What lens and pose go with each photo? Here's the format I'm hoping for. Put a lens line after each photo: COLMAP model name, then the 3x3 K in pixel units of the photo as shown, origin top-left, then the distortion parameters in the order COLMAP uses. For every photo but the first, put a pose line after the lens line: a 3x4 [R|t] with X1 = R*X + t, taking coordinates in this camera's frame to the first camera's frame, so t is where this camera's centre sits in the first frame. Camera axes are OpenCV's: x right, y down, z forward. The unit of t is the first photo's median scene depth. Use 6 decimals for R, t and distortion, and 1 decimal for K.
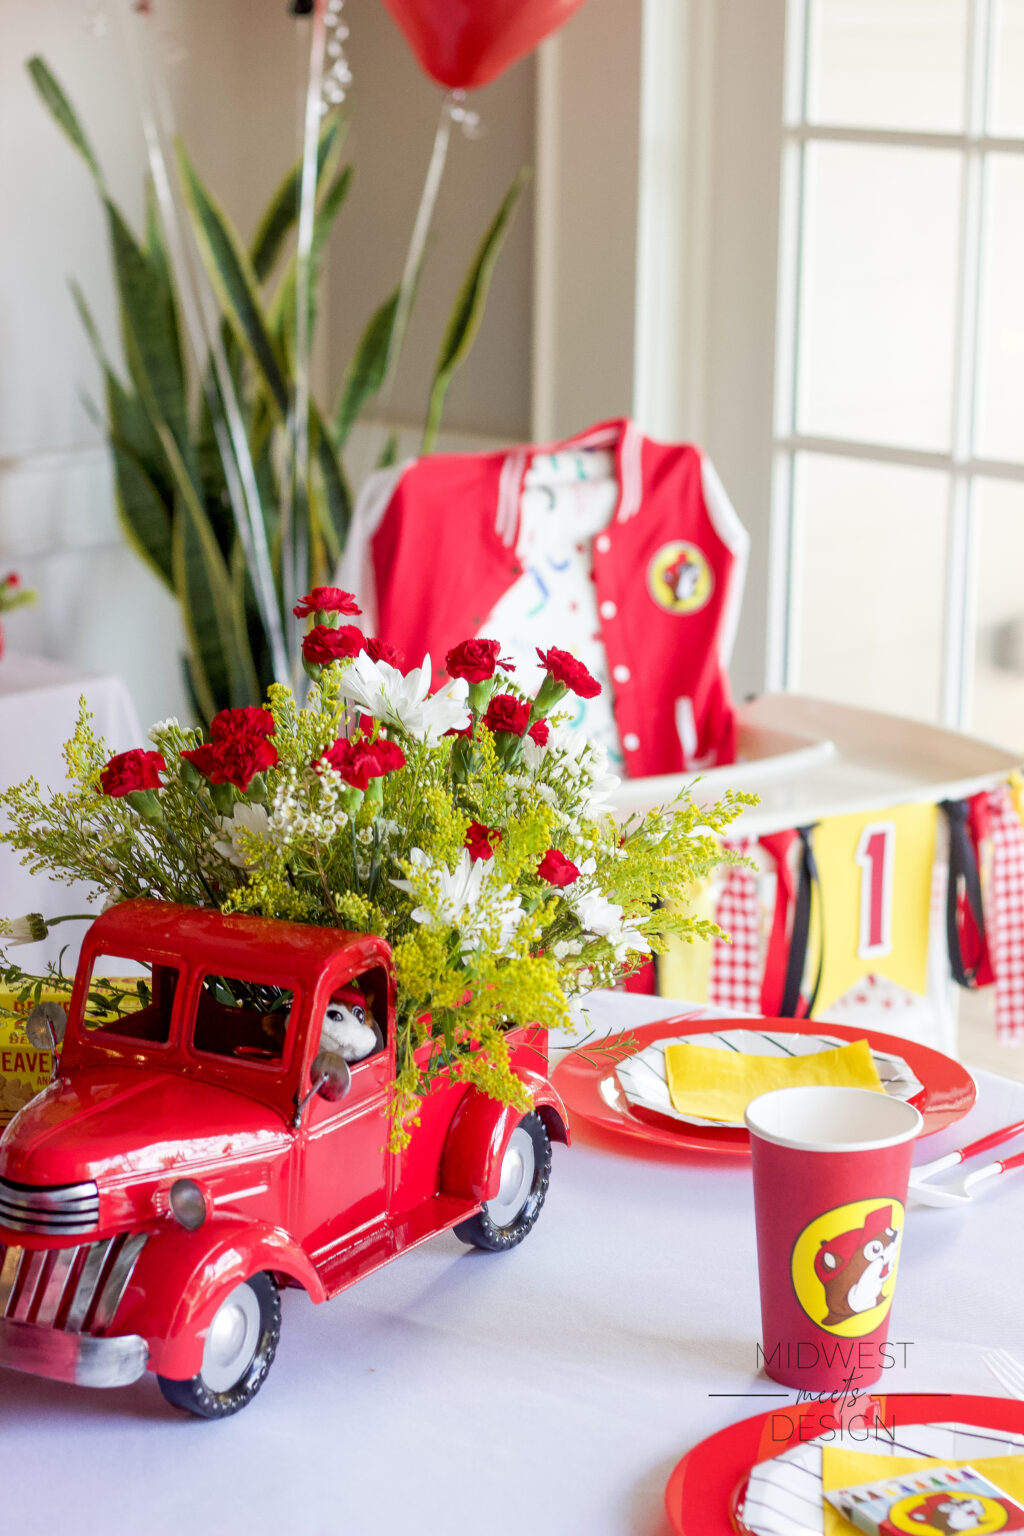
lens RADIAL K [[3680.7, 0, 512.0], [0, 3680.7, 768.0], [0, 0, 1]] dist [-0.051949, -0.557014]
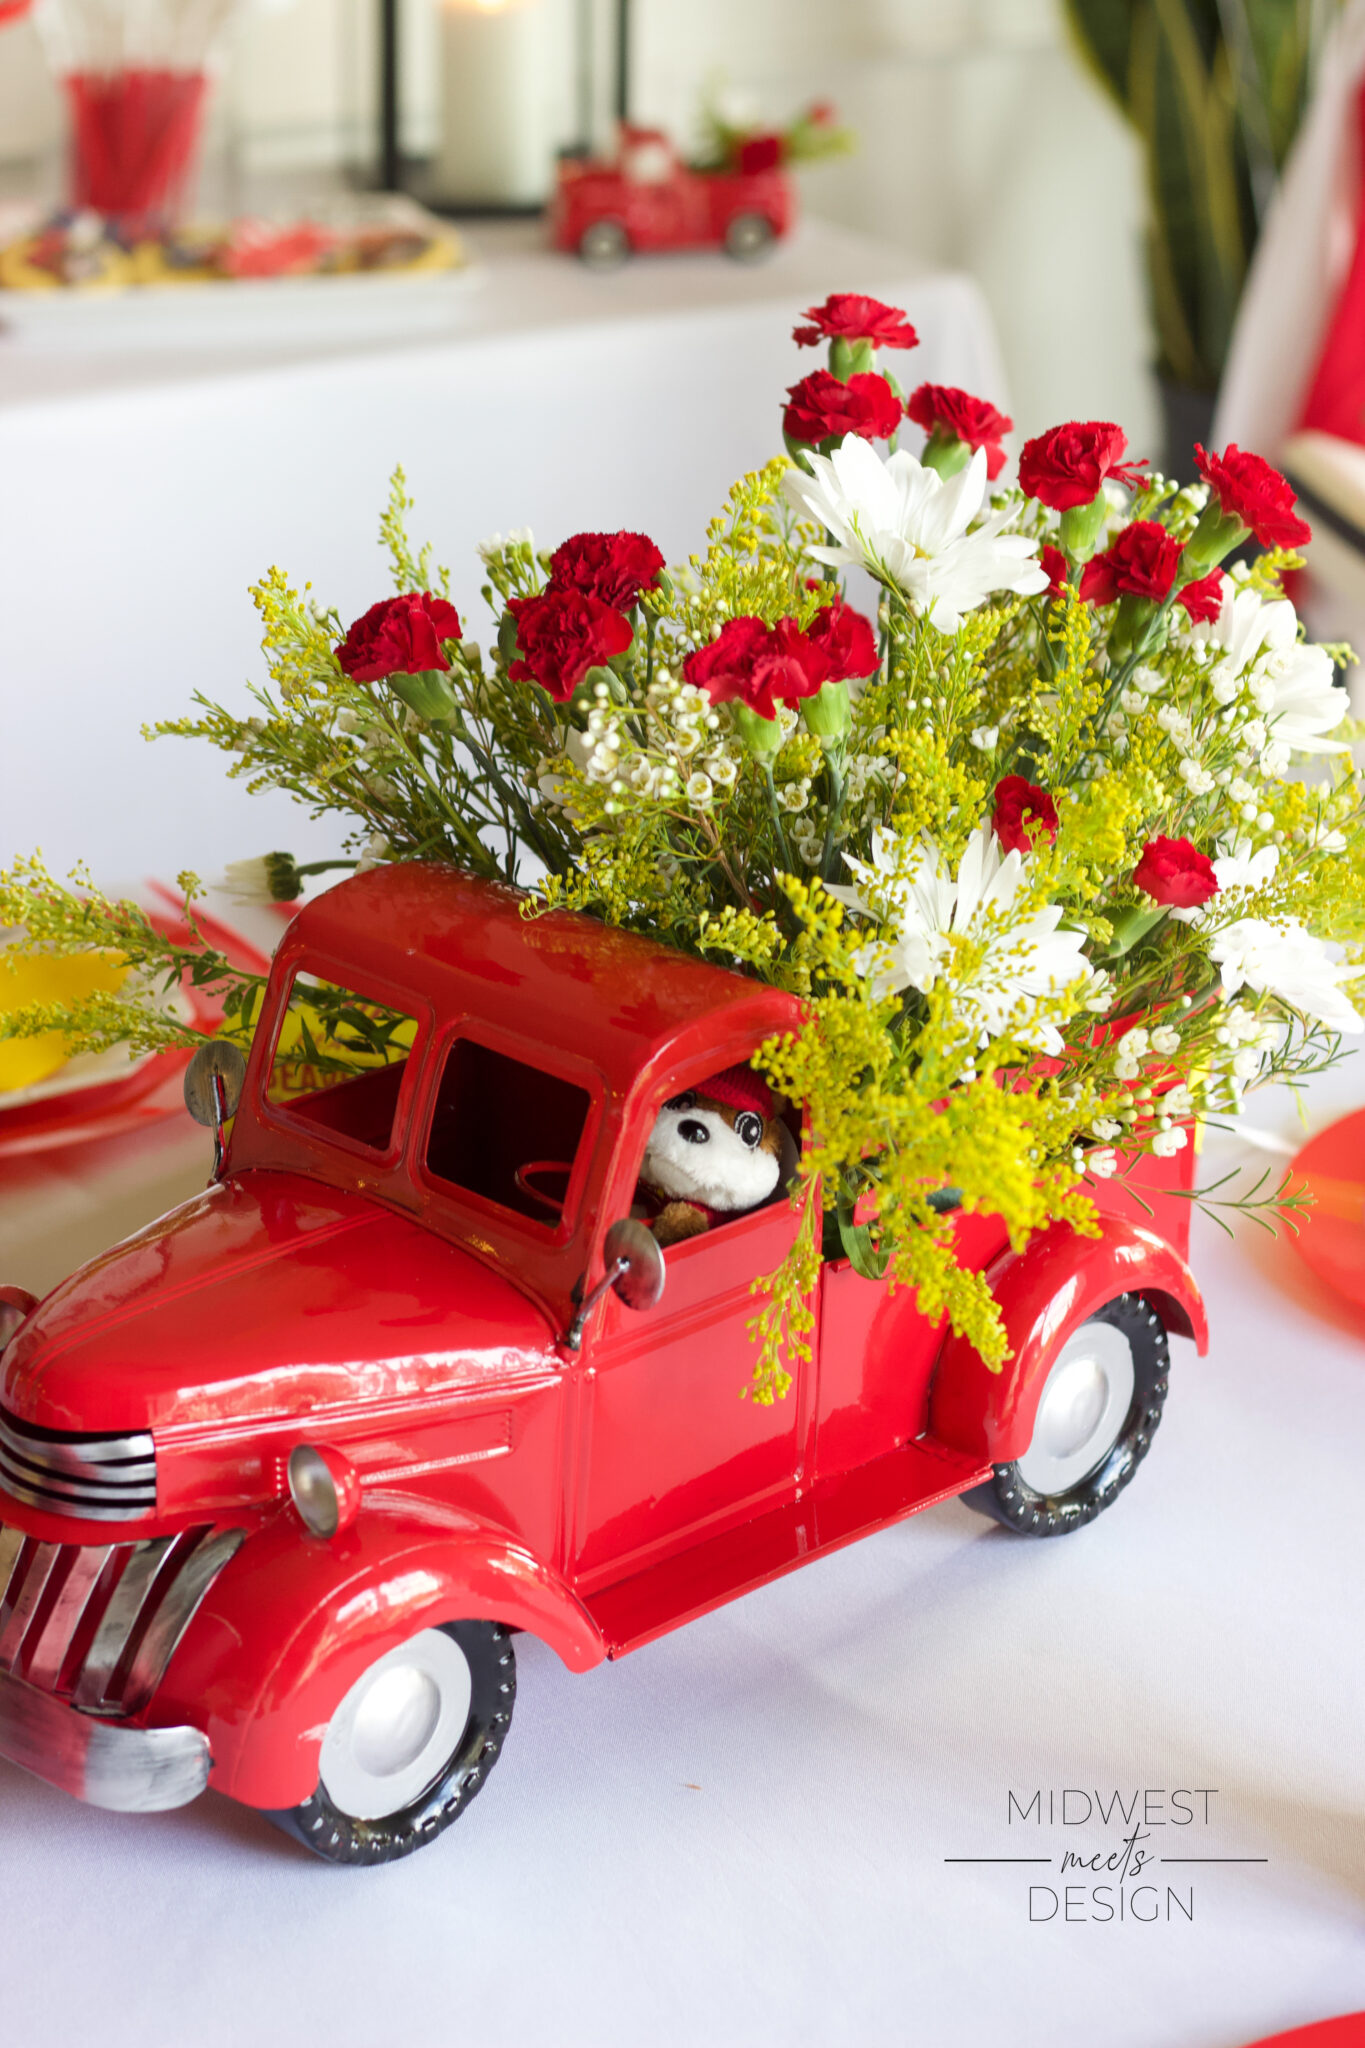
lens RADIAL K [[4907.6, 0, 682.5], [0, 4907.6, 1024.0], [0, 0, 1]] dist [-0.051949, -0.557014]
pose [[0.962132, 0.103351, -0.252233, 0.130251], [-0.061773, 0.983930, 0.167529, -0.068727], [0.265494, -0.145604, 0.953054, 0.315141]]
